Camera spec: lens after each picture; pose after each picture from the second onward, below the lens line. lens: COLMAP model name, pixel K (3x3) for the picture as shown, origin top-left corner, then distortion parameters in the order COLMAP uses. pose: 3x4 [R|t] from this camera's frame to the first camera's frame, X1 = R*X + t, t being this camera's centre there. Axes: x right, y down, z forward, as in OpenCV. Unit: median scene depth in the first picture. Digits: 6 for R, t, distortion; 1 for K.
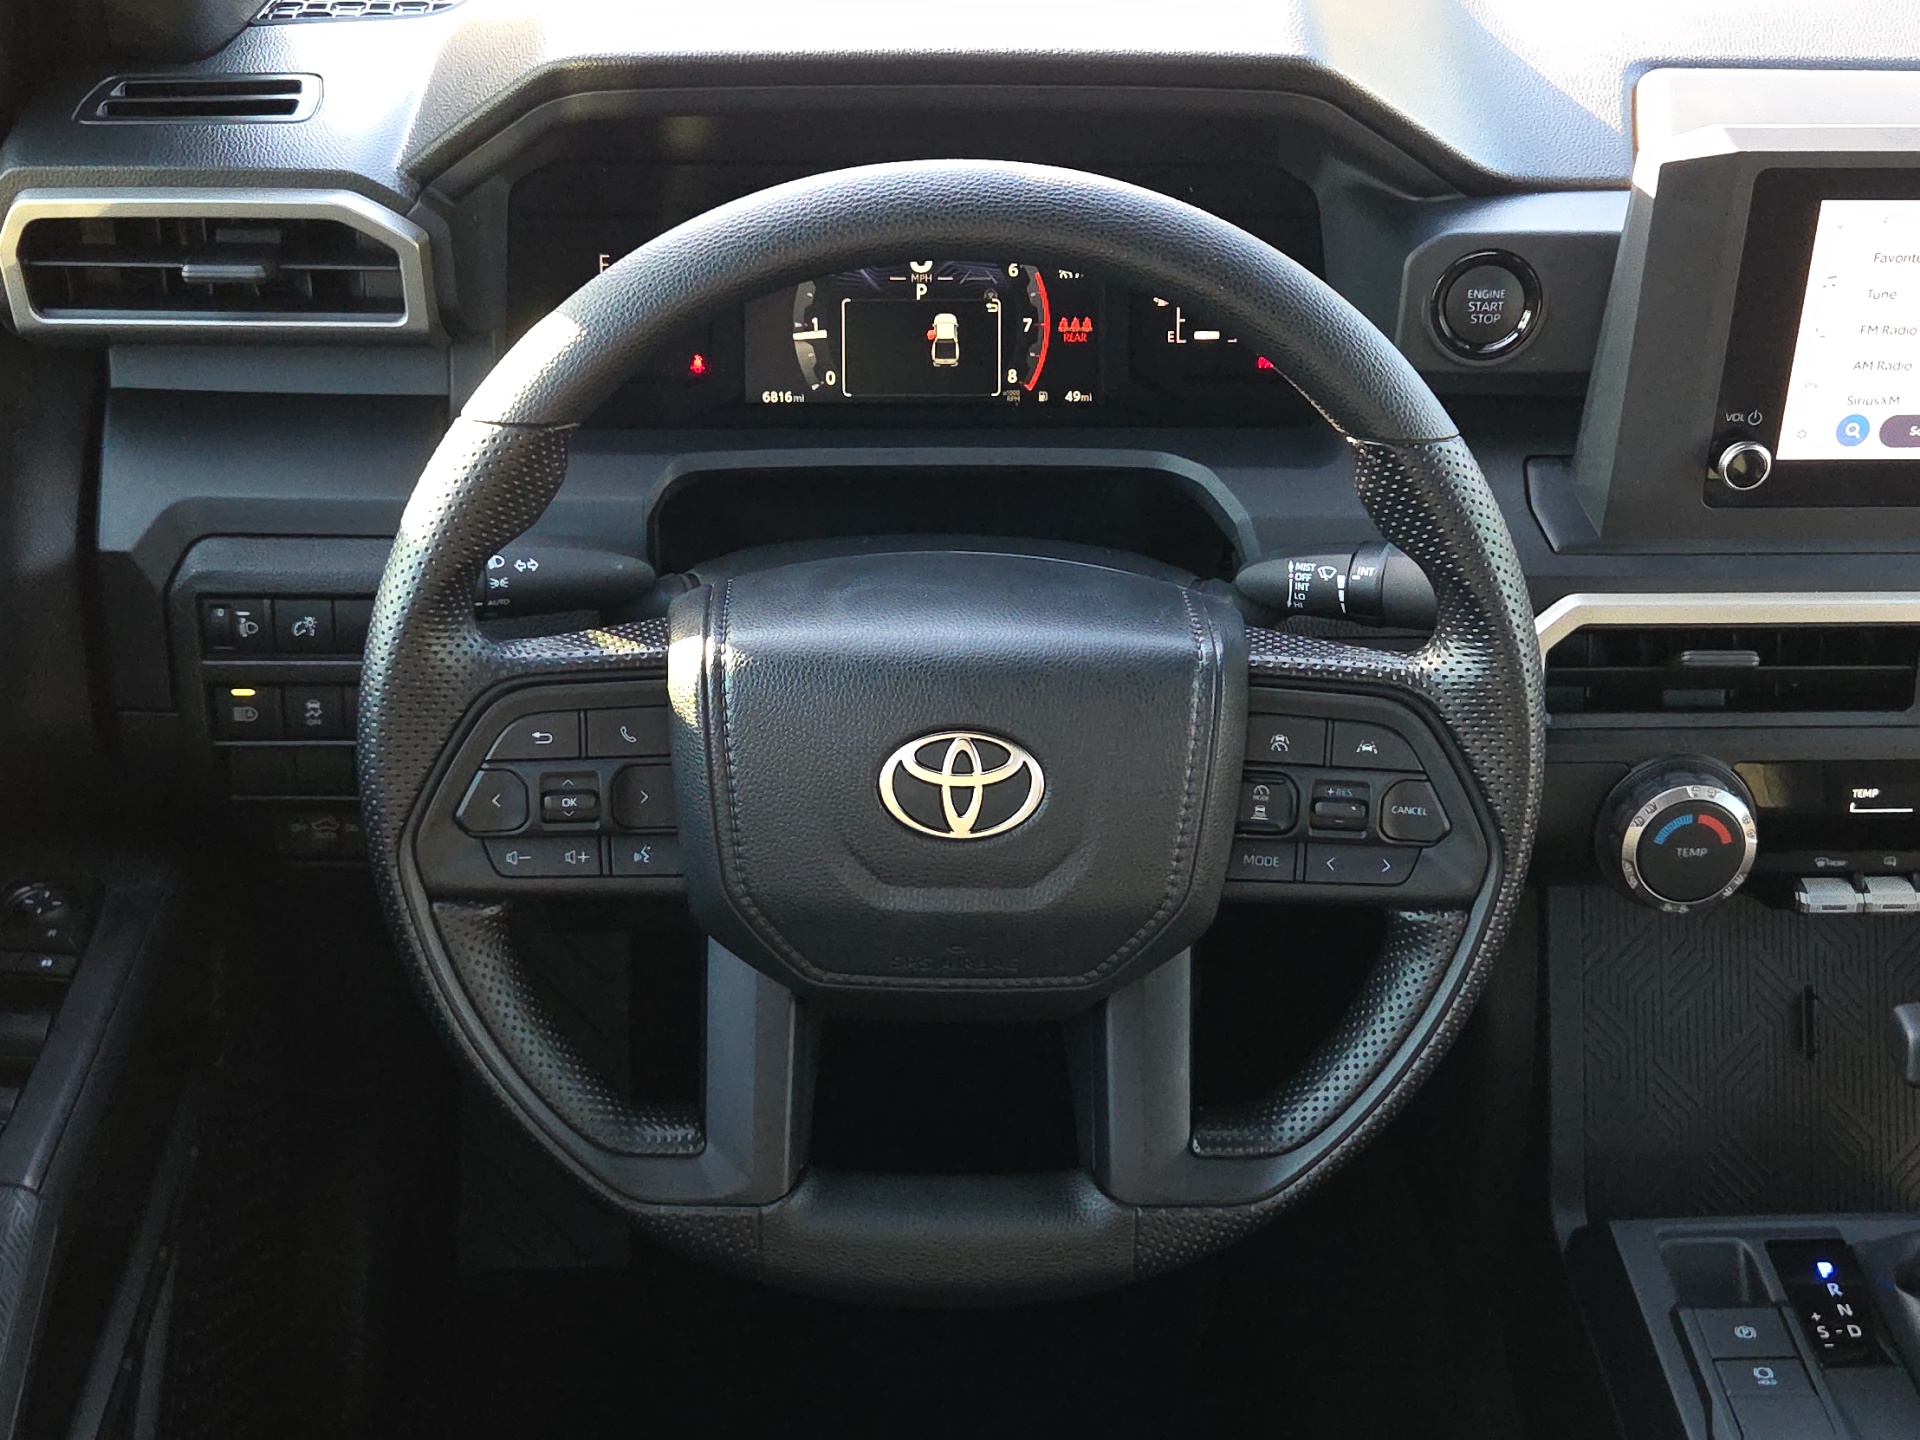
lens RADIAL K [[2413.1, 0, 978.7], [0, 2413.1, 693.4], [0, 0, 1]] dist [0.011793, 0.000000]
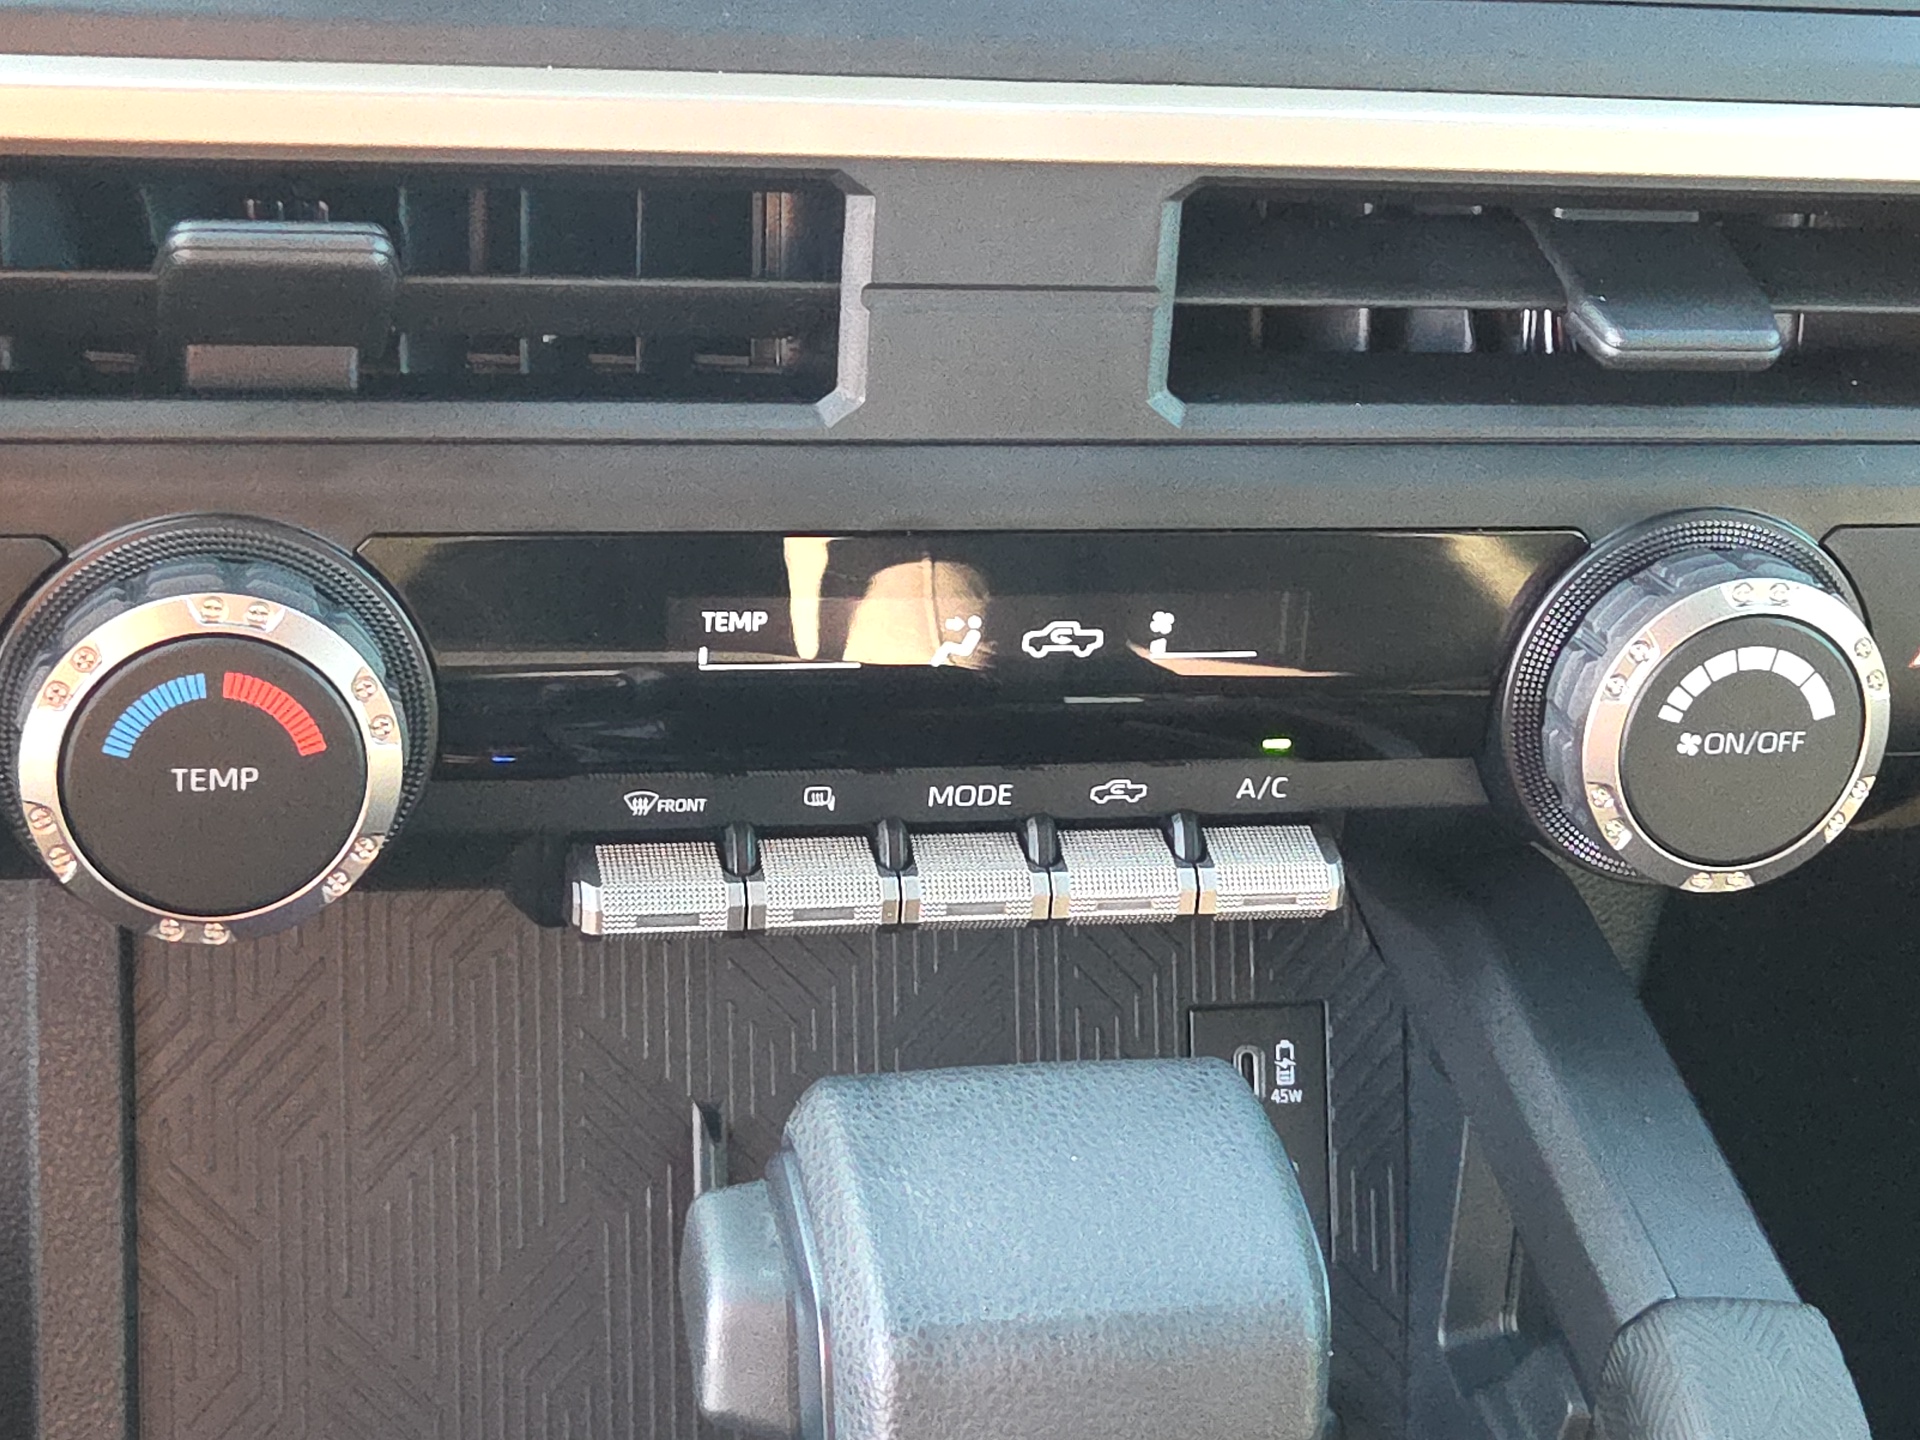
lens RADIAL K [[3402.2, 0, 969.5], [0, 3402.2, 711.7], [0, 0, 1]] dist [0.030793, 0.000000]
pose [[0.981011, -0.010468, 0.193671, 0.312032], [0.004517, 0.999505, 0.031143, 0.040756], [-0.193901, -0.029677, 0.980572, 0.481725]]
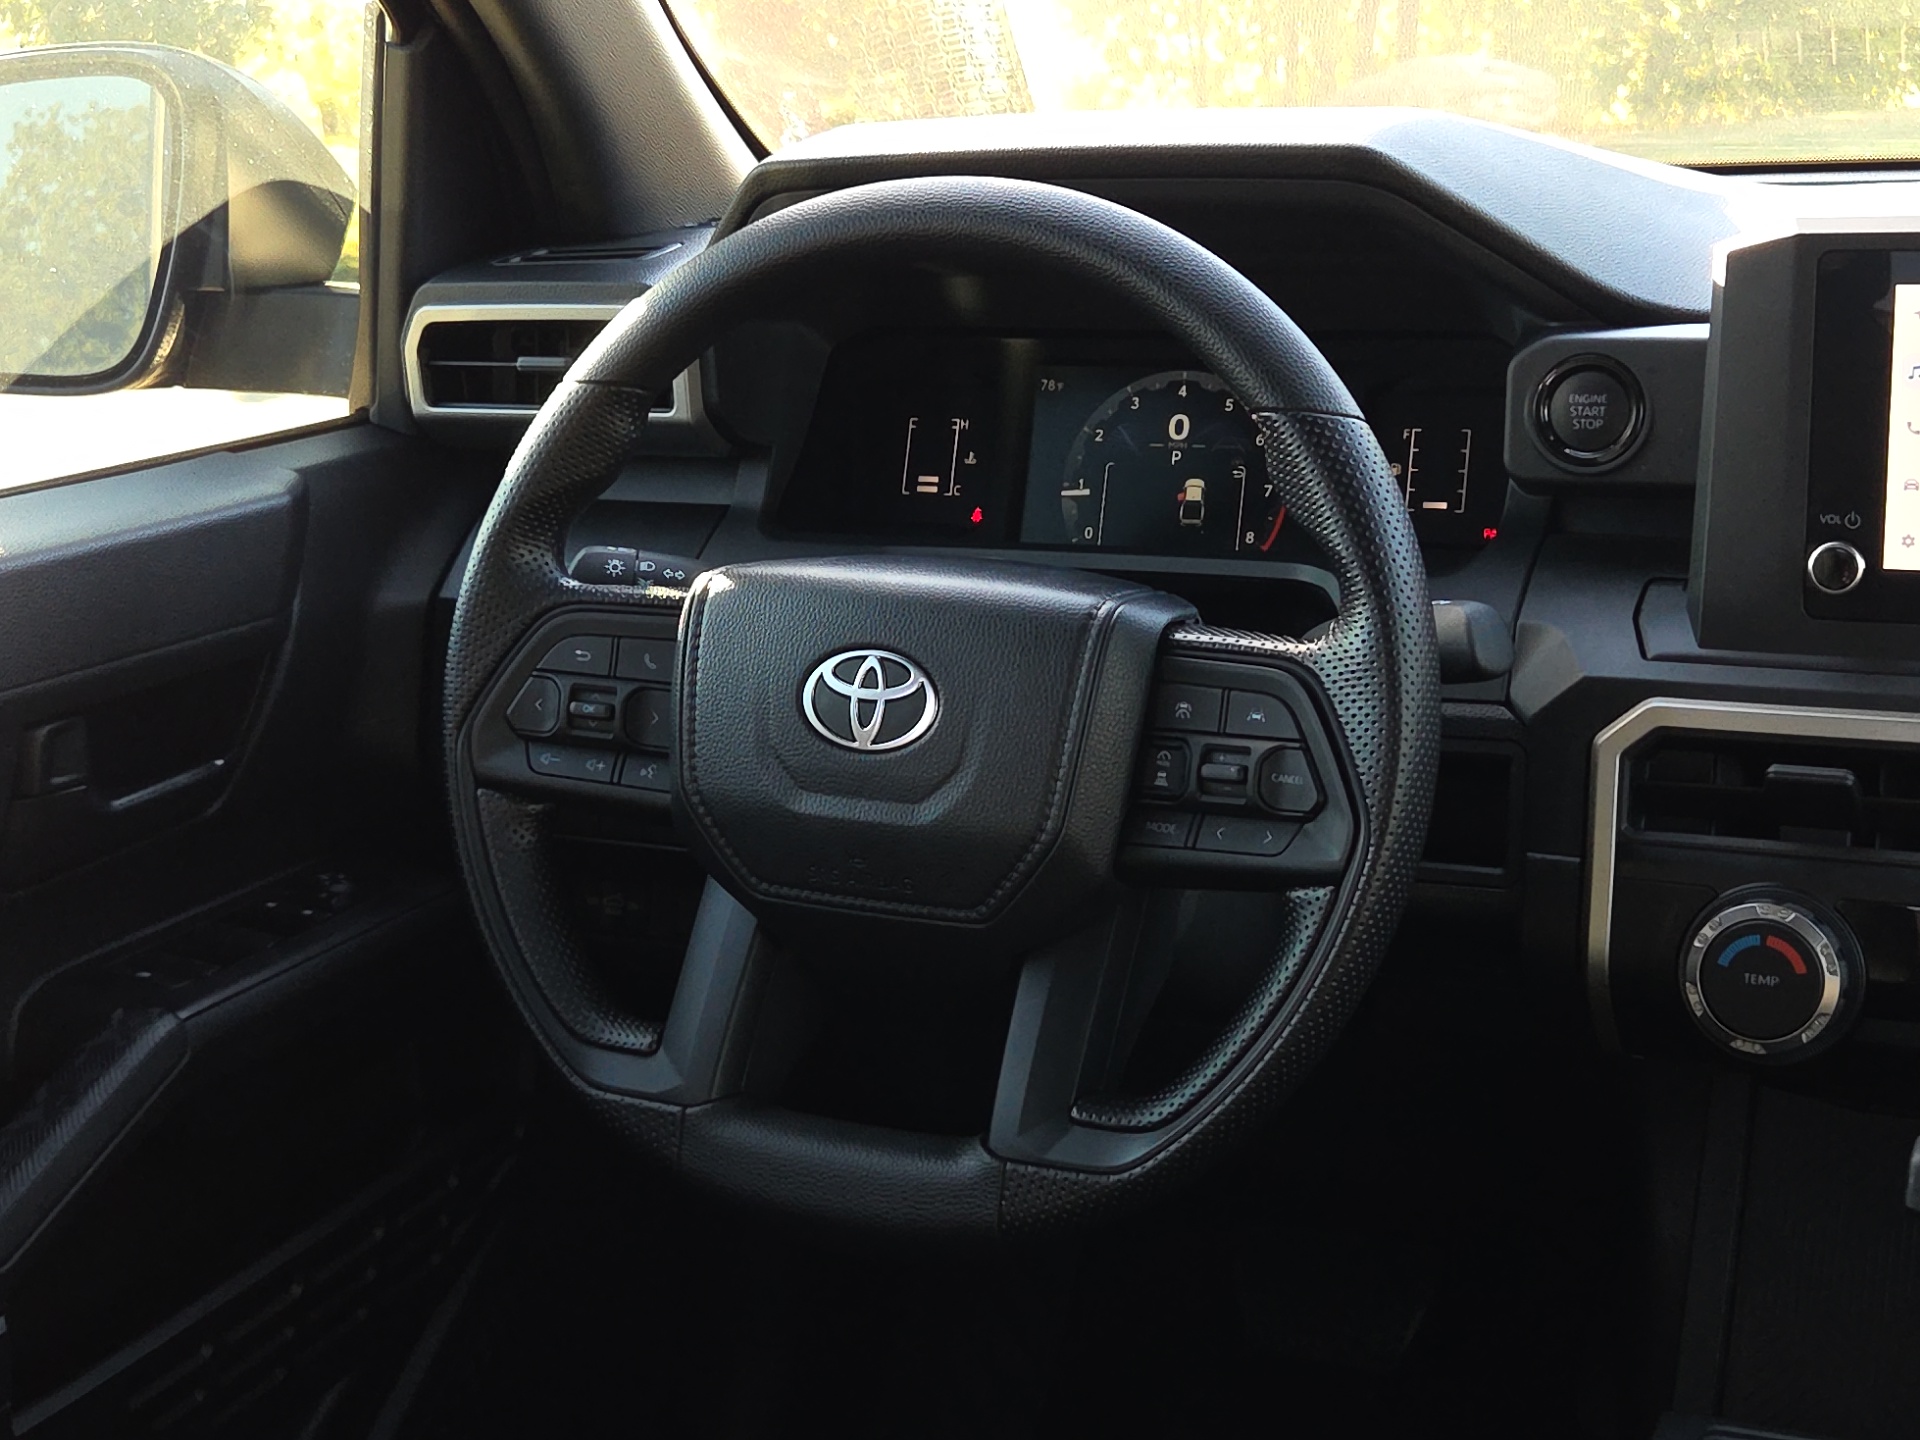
lens RADIAL K [[2728.5, 0, 974.1], [0, 2728.5, 679.6], [0, 0, 1]] dist [0.015445, 0.000000]
pose [[0.887390, 0.050172, -0.458281, 0.505932], [-0.189133, 0.946176, -0.262641, 0.289836], [0.420437, 0.319741, 0.849116, -0.036188]]
